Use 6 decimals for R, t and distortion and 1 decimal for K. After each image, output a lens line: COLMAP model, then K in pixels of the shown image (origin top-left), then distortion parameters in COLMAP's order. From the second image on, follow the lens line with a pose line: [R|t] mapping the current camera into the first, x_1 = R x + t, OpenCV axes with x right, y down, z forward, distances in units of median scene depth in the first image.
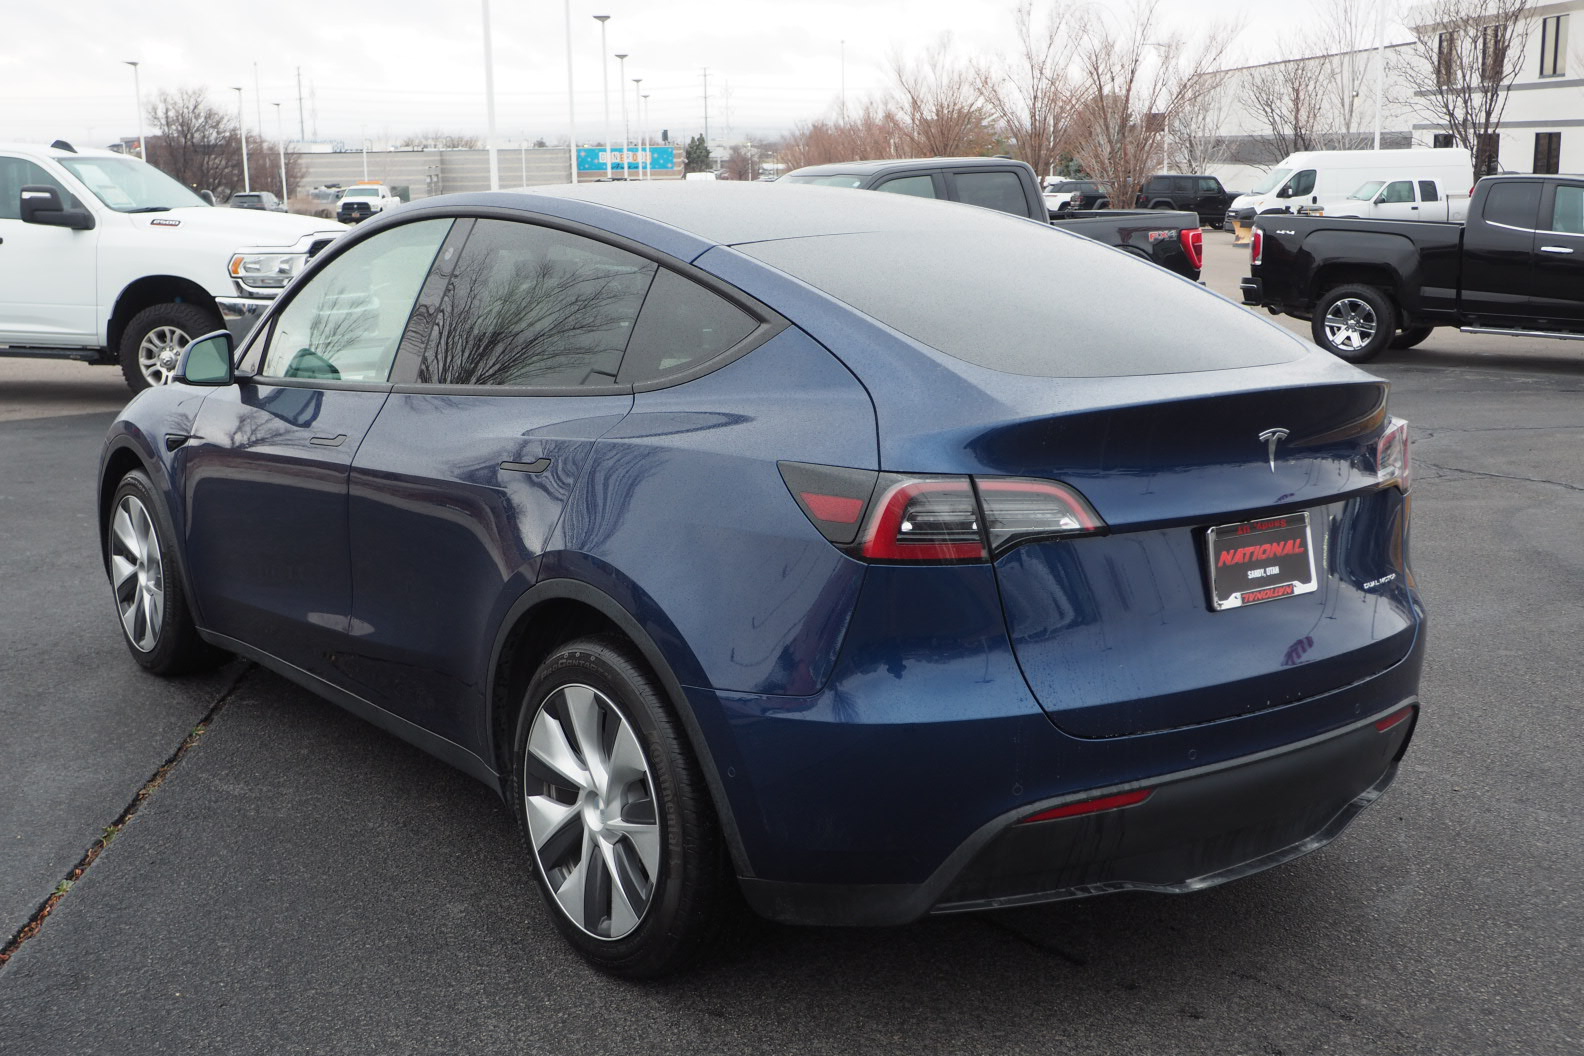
lens RADIAL K [[1743.1, 0, 792.0], [0, 1743.1, 528.0], [0, 0, 1]] dist [-0.002540, -0.012280]
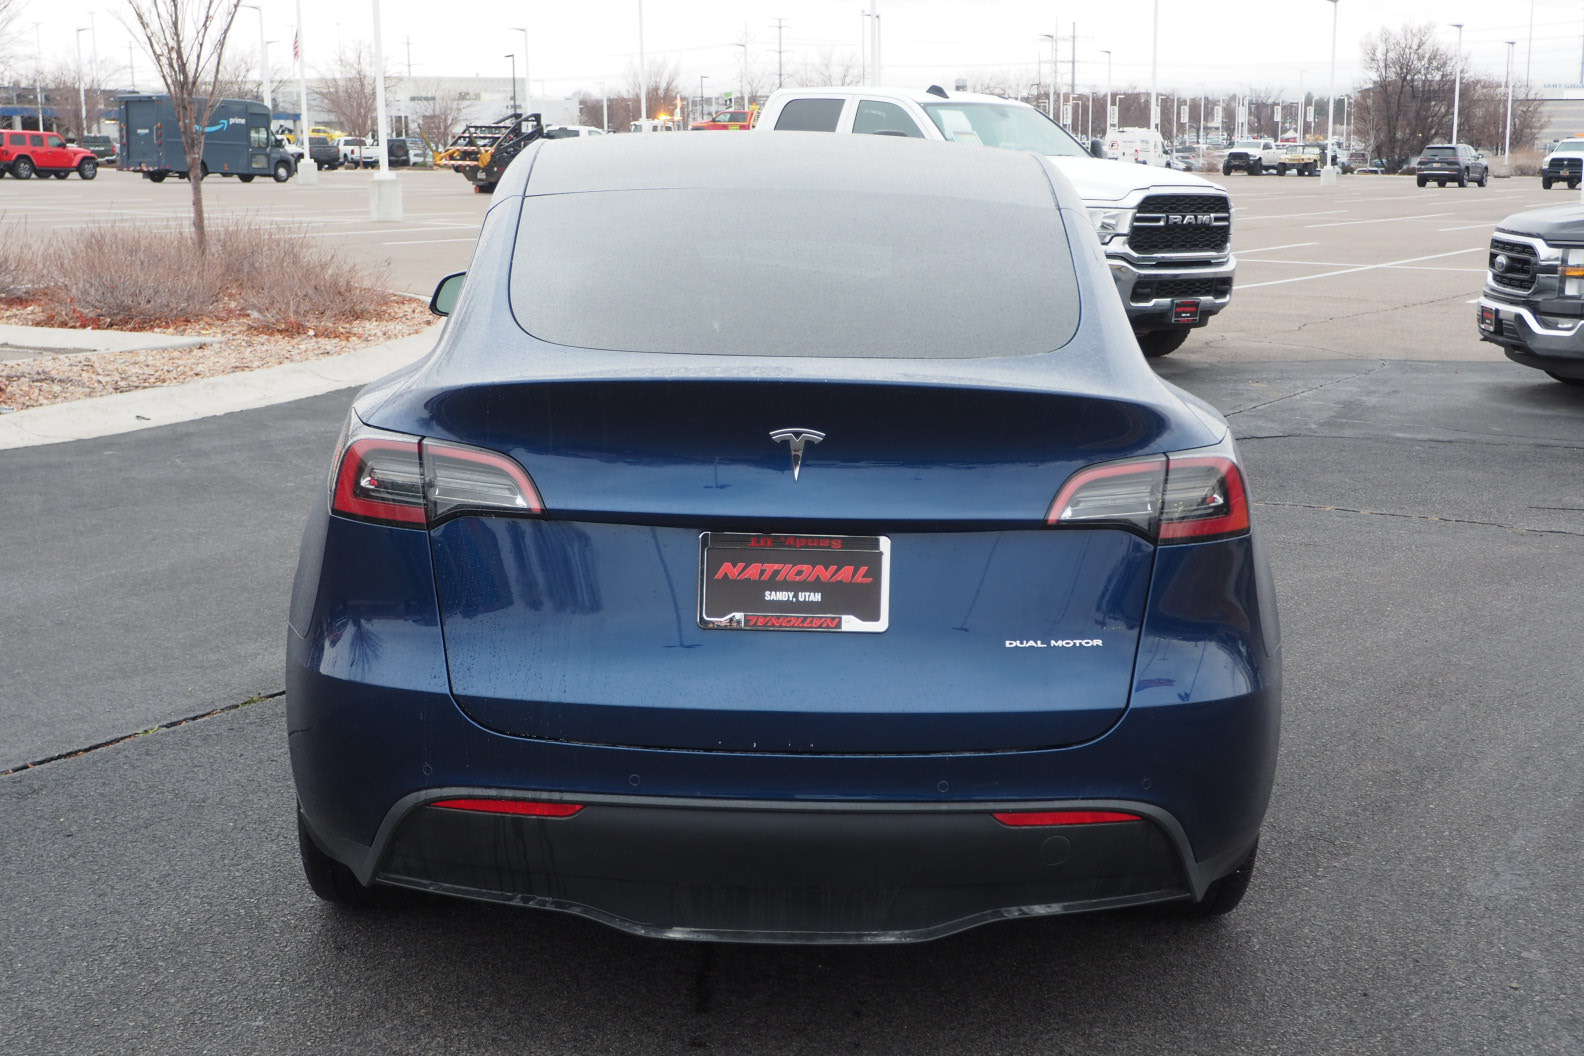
lens RADIAL K [[1971.1, 0, 792.0], [0, 1971.1, 528.0], [0, 0, 1]] dist [-0.004547, 0.056747]
pose [[0.803185, 0.131126, -0.581120, 0.833381], [-0.129874, 0.990553, 0.044009, -0.050641], [0.581401, 0.040125, 0.812627, 0.214693]]
